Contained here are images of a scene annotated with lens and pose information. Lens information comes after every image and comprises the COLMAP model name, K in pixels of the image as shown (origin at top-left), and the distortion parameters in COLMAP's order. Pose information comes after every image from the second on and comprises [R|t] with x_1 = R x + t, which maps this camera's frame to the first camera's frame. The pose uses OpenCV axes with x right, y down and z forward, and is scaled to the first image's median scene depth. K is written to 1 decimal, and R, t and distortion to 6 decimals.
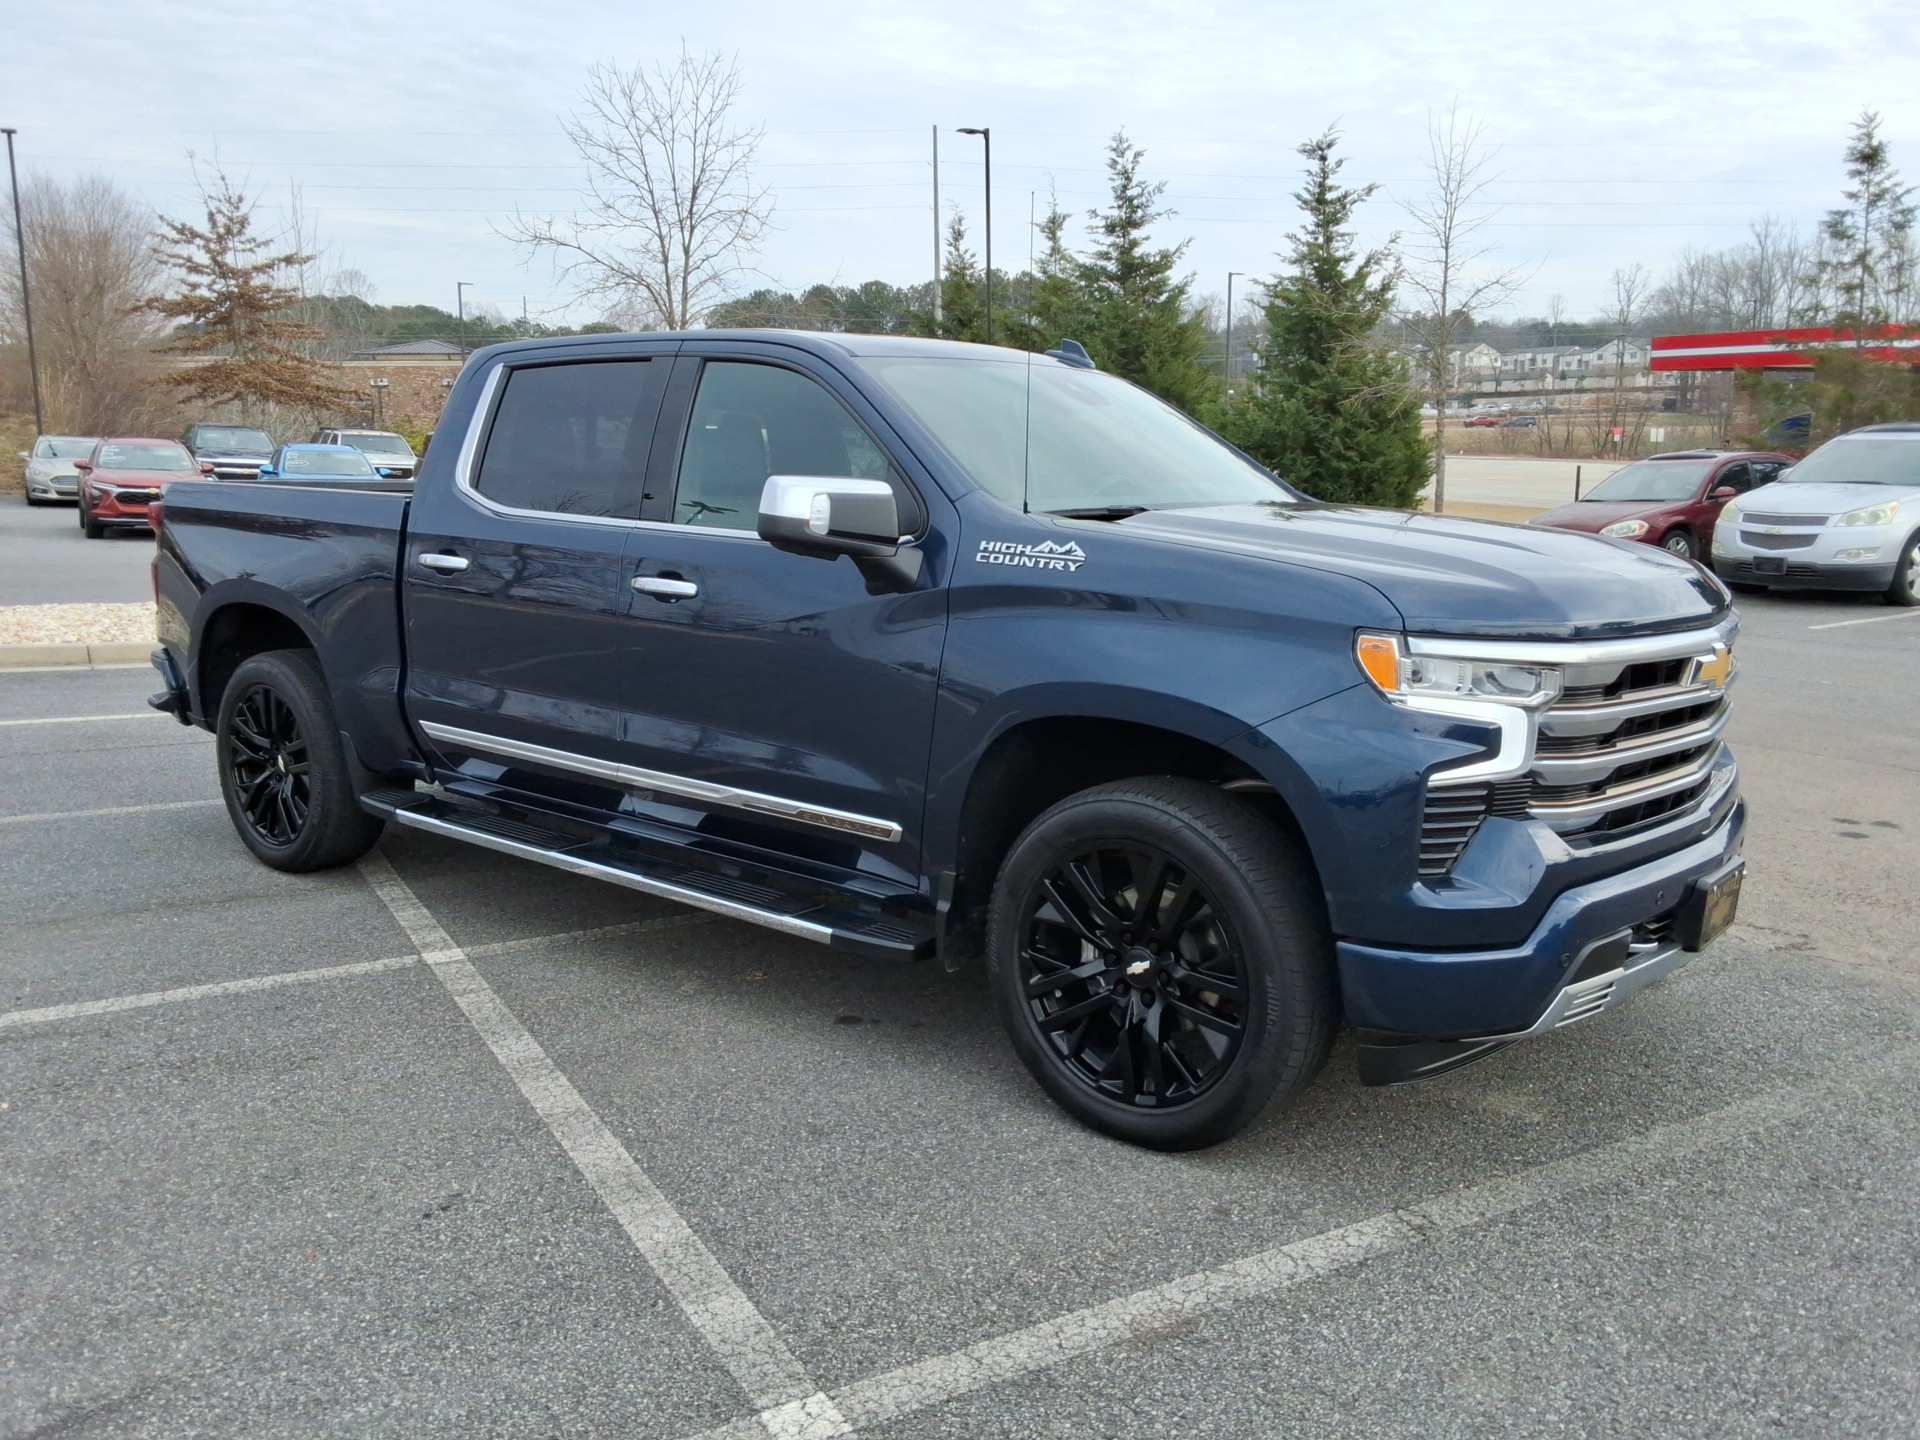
lens RADIAL K [[1524.7, 0, 968.4], [0, 1524.7, 711.8], [0, 0, 1]] dist [0.096713, -0.138724]
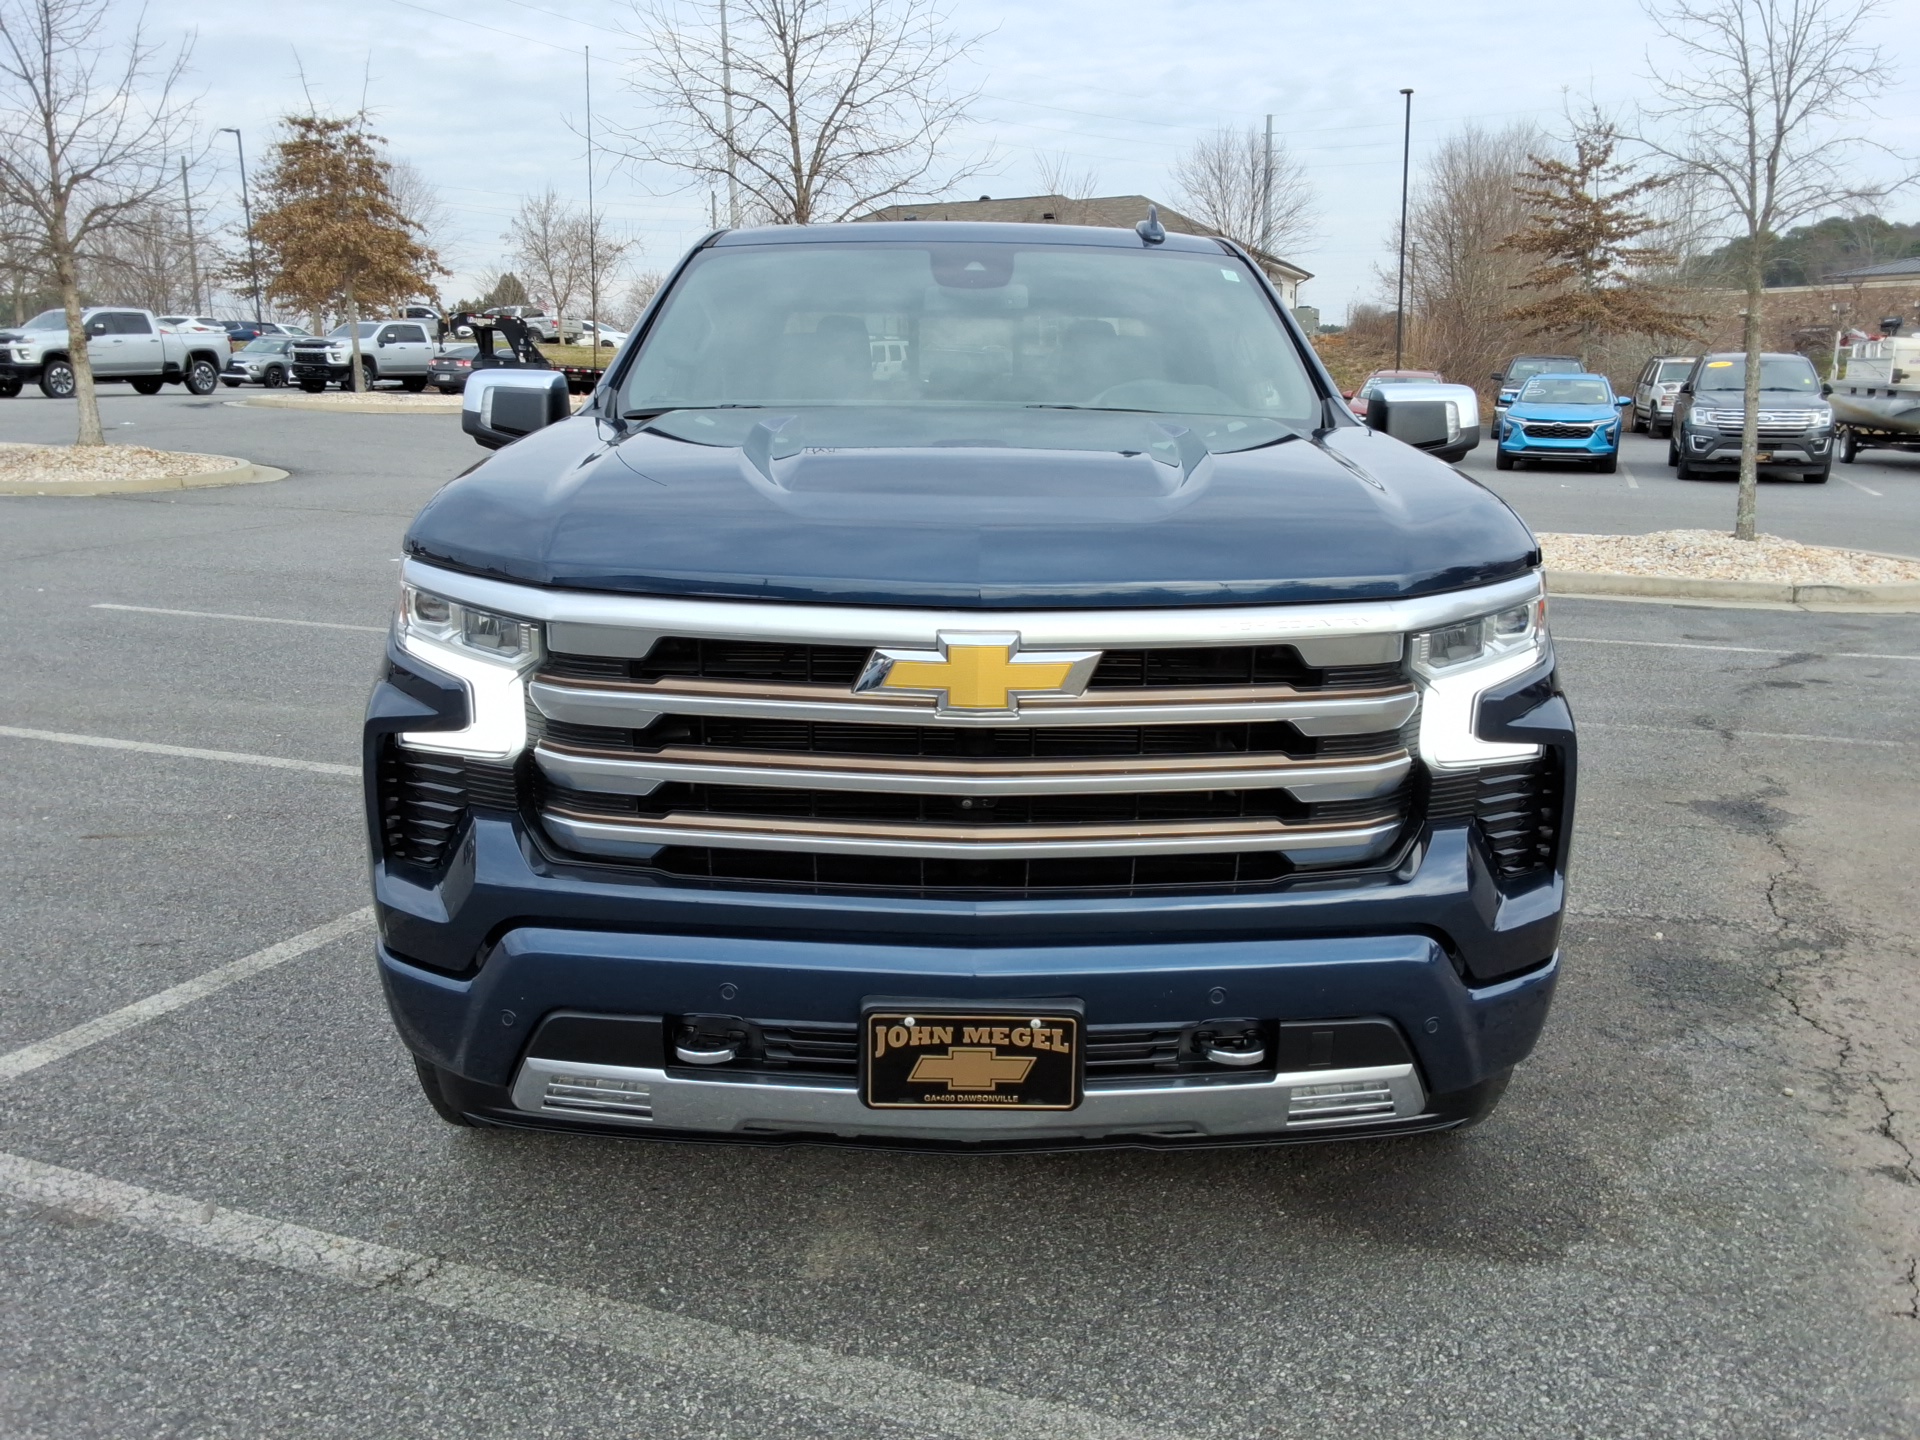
lens RADIAL K [[1524.7, 0, 970.5], [0, 1524.7, 717.8], [0, 0, 1]] dist [0.096713, -0.138724]
pose [[0.634293, 0.156886, -0.757007, 0.149838], [-0.123163, 0.987193, 0.101393, -0.011627], [0.763219, 0.028922, 0.645492, 0.097532]]
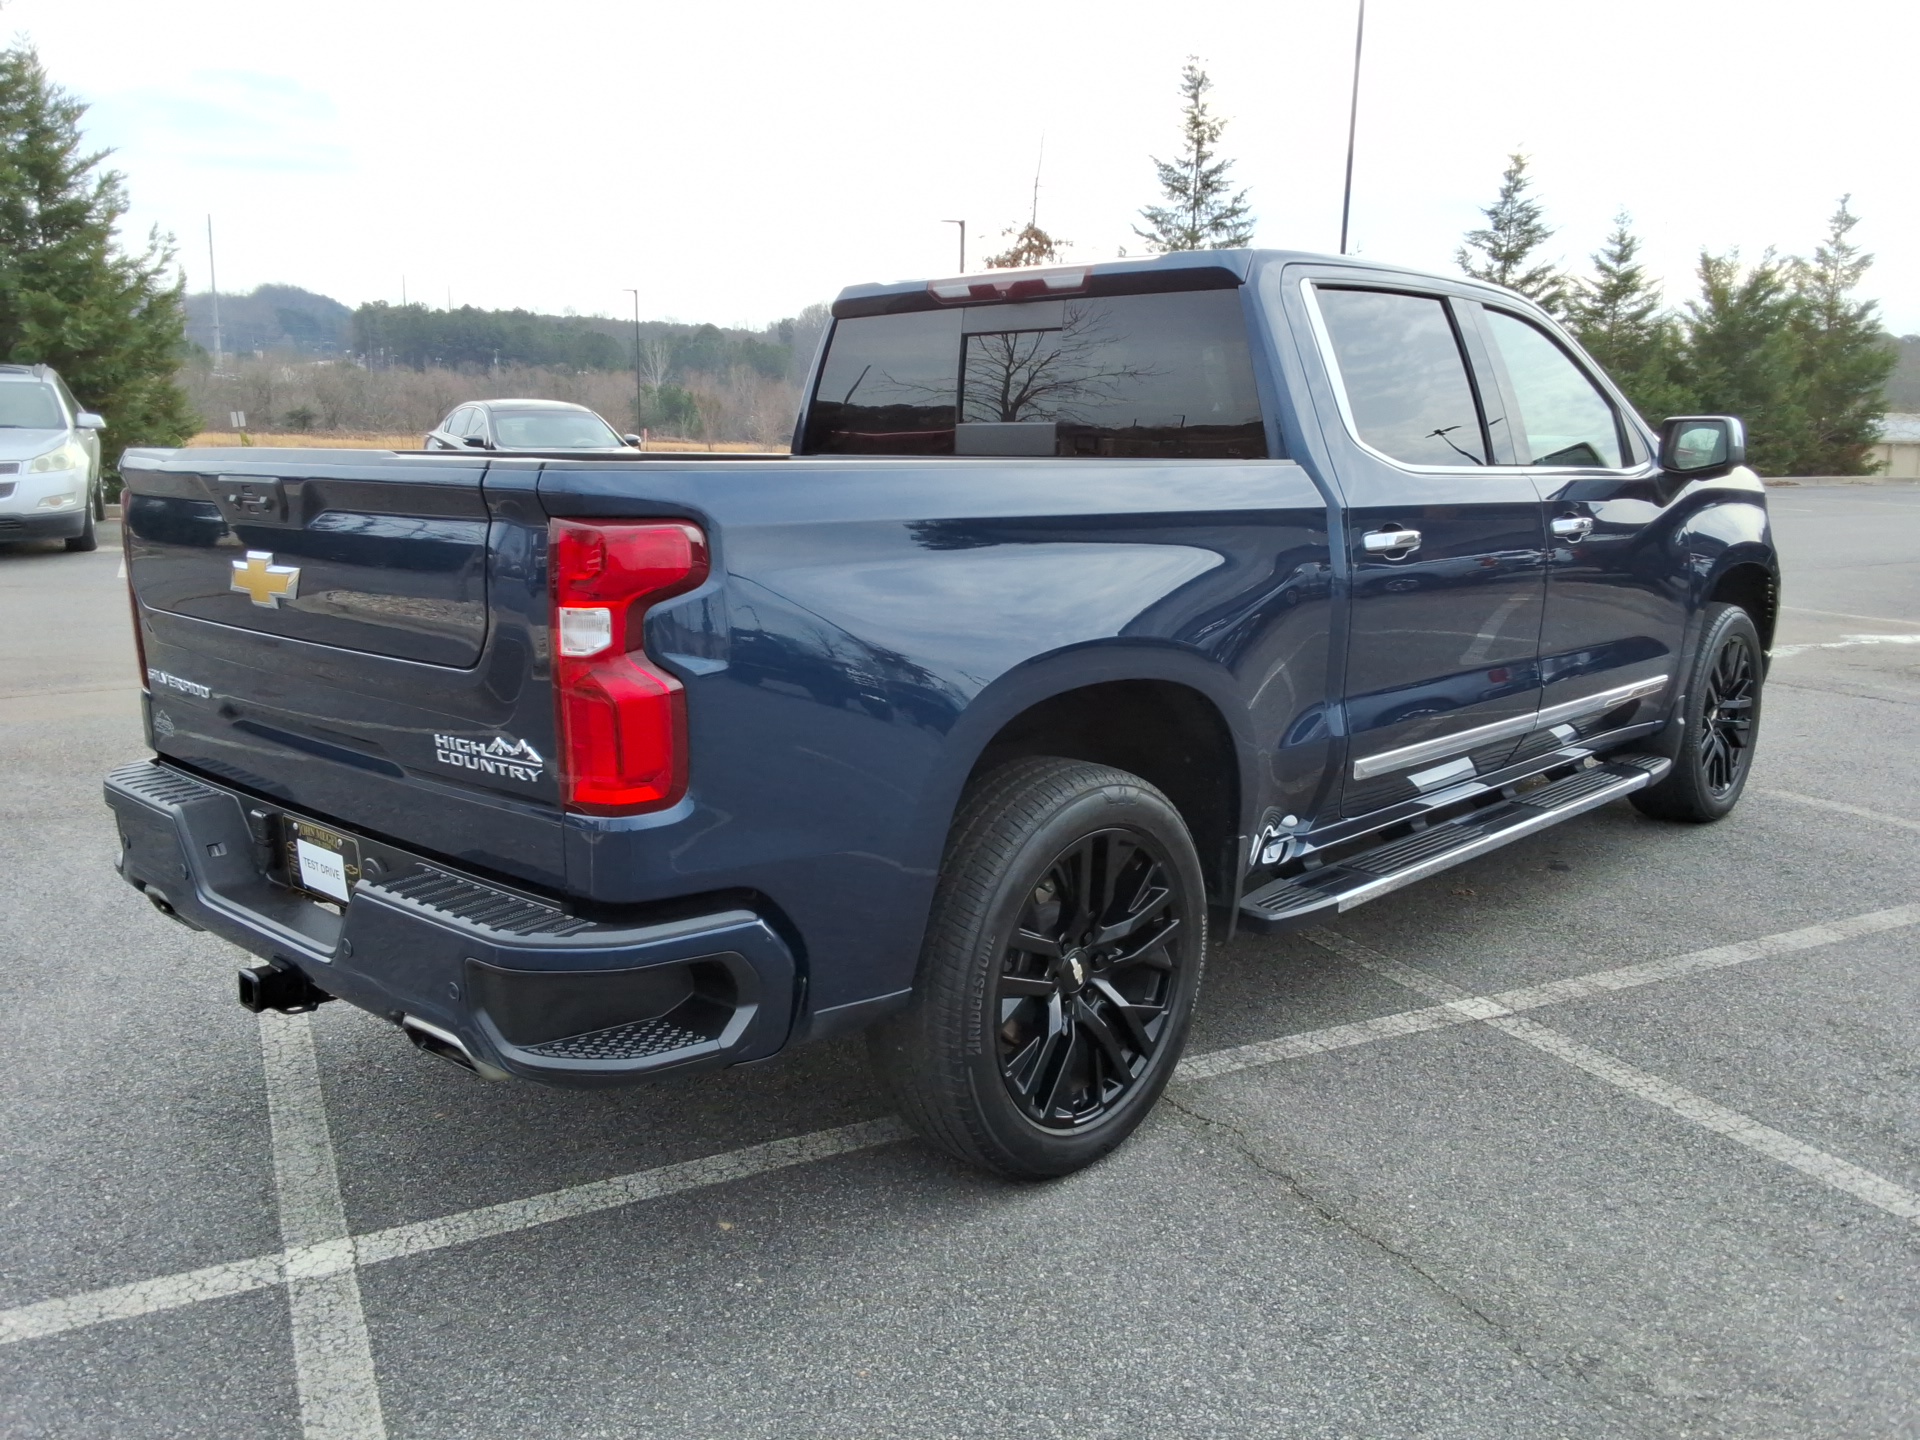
lens RADIAL K [[1524.7, 0, 952.9], [0, 1524.7, 717.1], [0, 0, 1]] dist [0.096713, -0.138724]
pose [[0.077622, -0.194222, 0.977882, -0.250118], [0.155147, 0.971245, 0.180588, -0.040973], [-0.984837, 0.137698, 0.105523, 0.255805]]
